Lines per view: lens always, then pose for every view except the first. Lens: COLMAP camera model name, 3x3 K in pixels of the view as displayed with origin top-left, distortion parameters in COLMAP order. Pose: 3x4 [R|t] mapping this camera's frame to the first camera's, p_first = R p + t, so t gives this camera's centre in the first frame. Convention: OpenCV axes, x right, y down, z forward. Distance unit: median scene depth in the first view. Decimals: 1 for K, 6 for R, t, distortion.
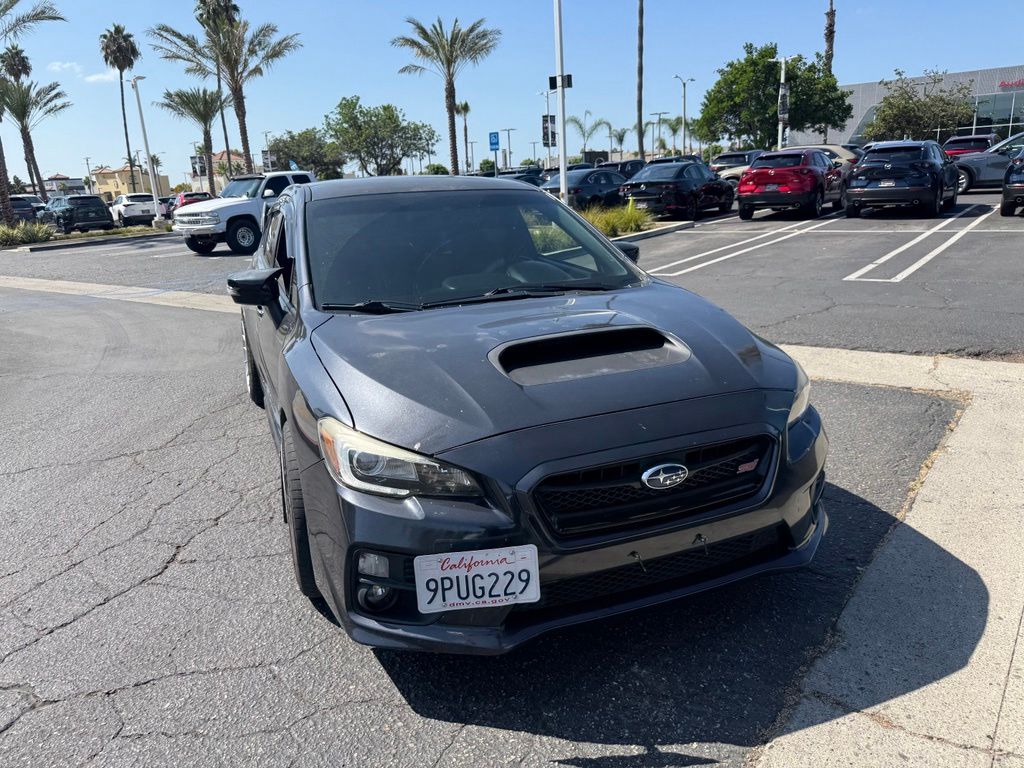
lens RADIAL K [[723.8, 0, 503.6], [0, 723.8, 389.0], [0, 0, 1]] dist [0.025992, -0.034128]
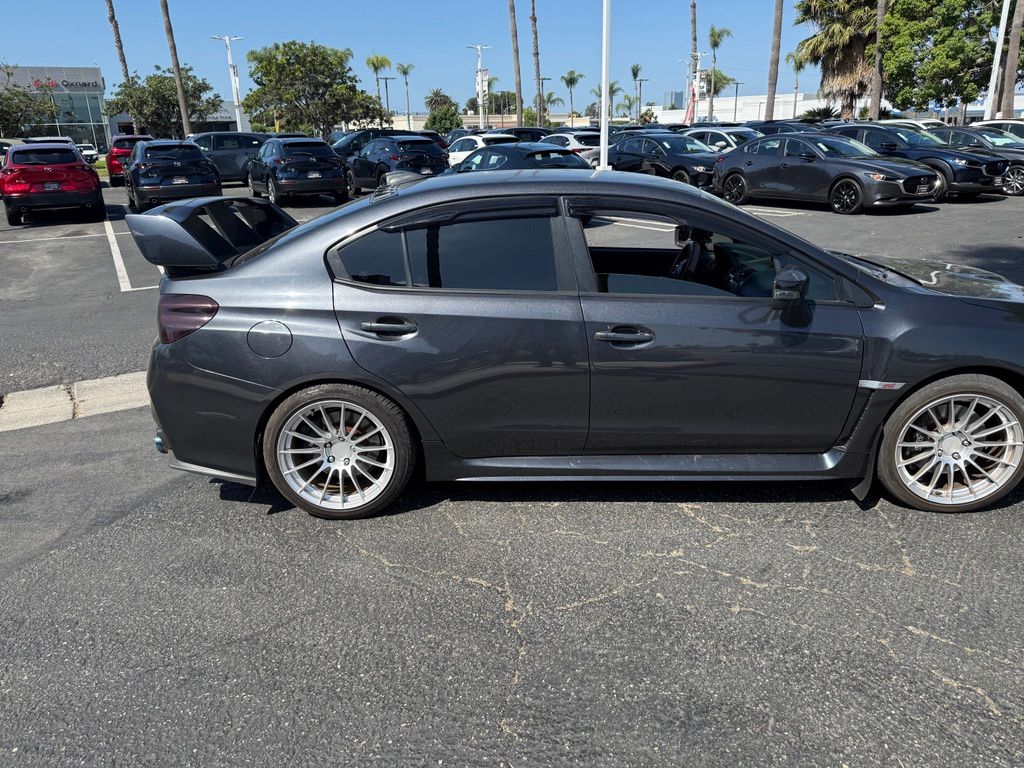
lens RADIAL K [[726.4, 0, 514.5], [0, 726.4, 383.0], [0, 0, 1]] dist [0.025928, -0.033537]
pose [[0.390805, -0.251232, 0.885525, -0.235996], [0.256342, 0.953678, 0.157437, -0.046299], [-0.884059, 0.165470, 0.437103, 0.162114]]
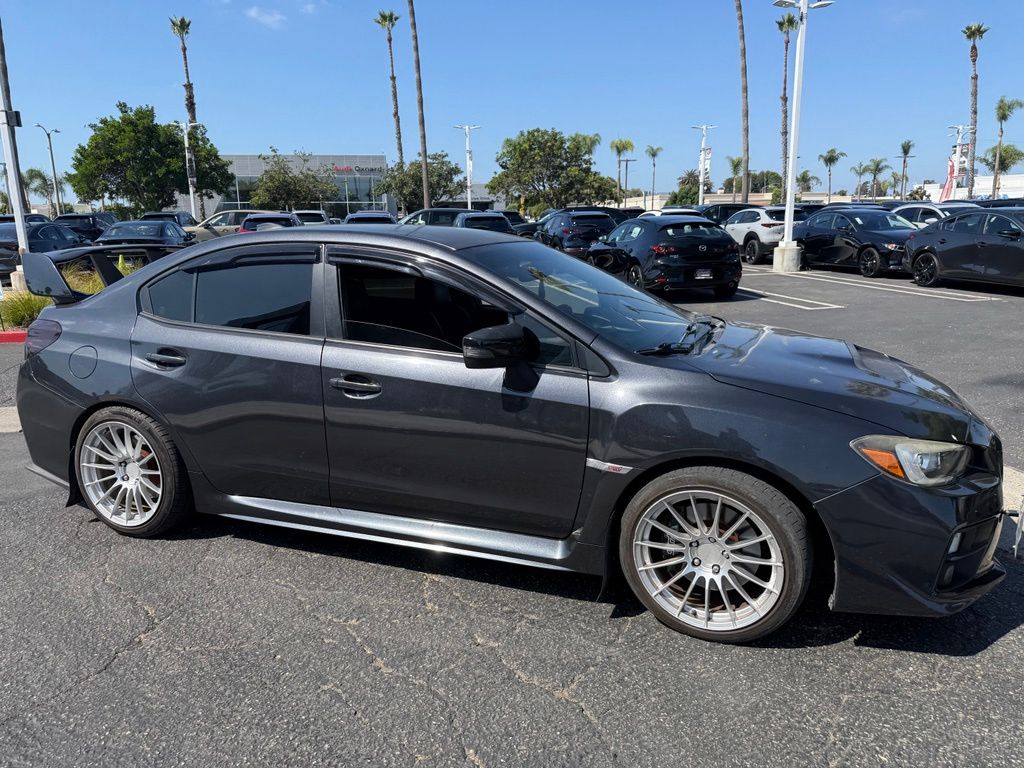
lens RADIAL K [[723.8, 0, 508.2], [0, 723.8, 382.6], [0, 0, 1]] dist [0.025992, -0.034128]
pose [[0.676183, -0.116757, 0.727423, -0.167496], [0.182476, 0.983139, -0.011821, -0.015252], [-0.713778, 0.140730, 0.686088, 0.073022]]
